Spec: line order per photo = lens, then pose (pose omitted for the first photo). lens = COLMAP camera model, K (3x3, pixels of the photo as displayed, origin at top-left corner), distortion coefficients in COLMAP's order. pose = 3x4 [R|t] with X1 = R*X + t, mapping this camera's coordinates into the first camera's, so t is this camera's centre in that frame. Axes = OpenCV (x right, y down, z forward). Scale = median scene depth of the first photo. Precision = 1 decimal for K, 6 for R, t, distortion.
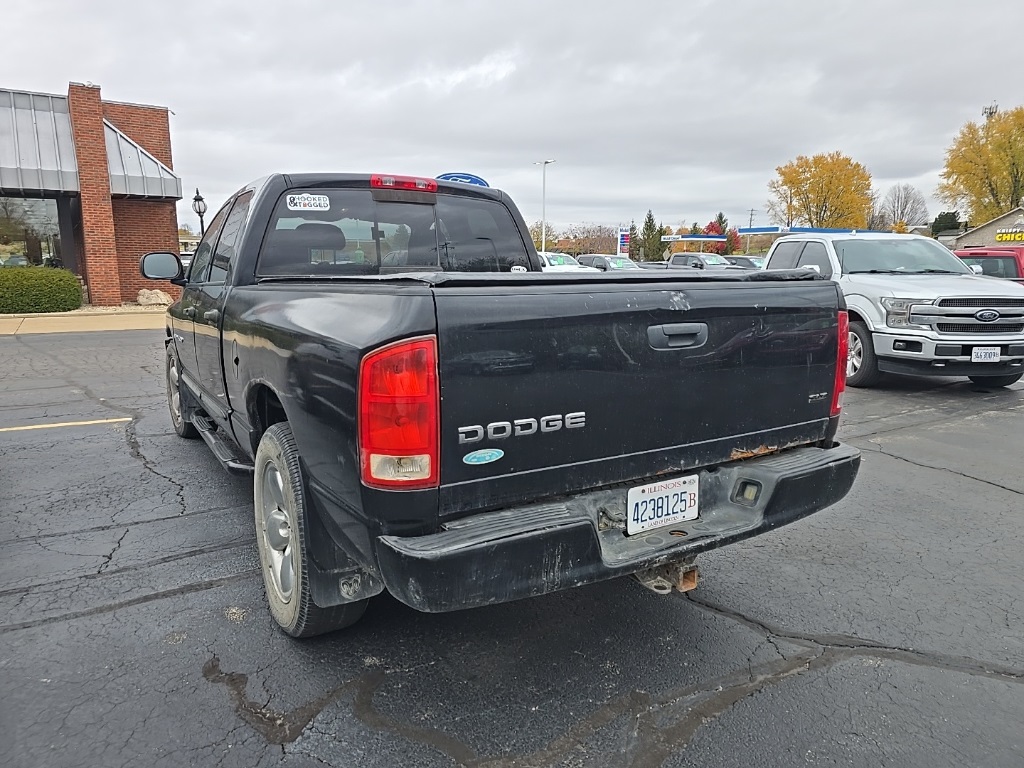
lens RADIAL K [[687.5, 0, 510.8], [0, 687.5, 387.5], [0, 0, 1]] dist [0.038241, -0.027775]
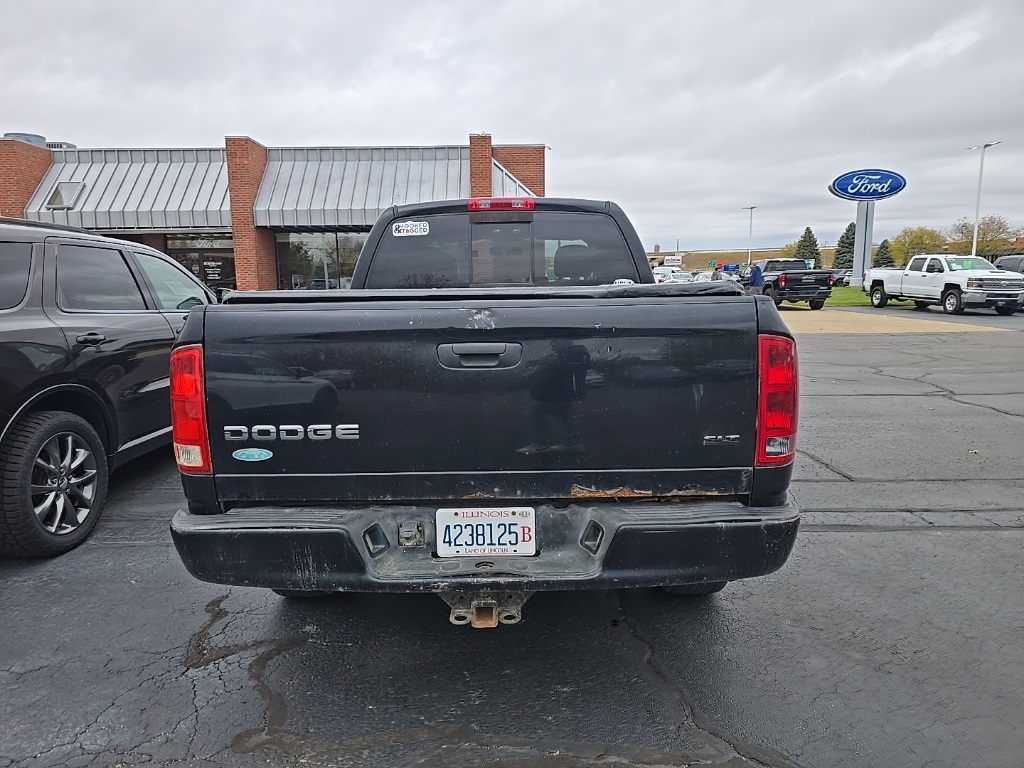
lens RADIAL K [[680.7, 0, 512.0], [0, 680.7, 384.0], [0, 0, 1]] dist [0.063228, -0.052905]
pose [[0.846908, 0.061721, -0.528144, 0.739076], [-0.072200, 0.997390, 0.000784, -0.037977], [0.526814, 0.037468, 0.849154, 0.214000]]
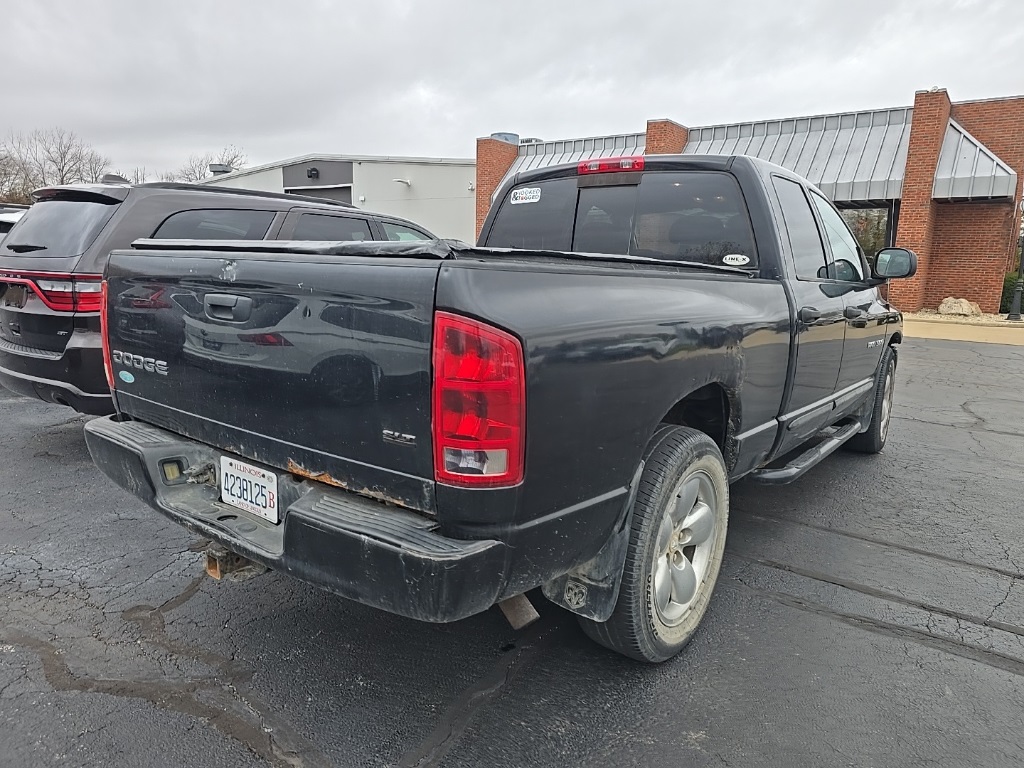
lens RADIAL K [[687.5, 0, 510.8], [0, 687.5, 387.5], [0, 0, 1]] dist [0.038241, -0.027775]
pose [[0.362028, 0.173419, -0.915894, 1.200268], [-0.187132, 0.976061, 0.110843, -0.138797], [0.913191, 0.131265, 0.385813, 0.948126]]
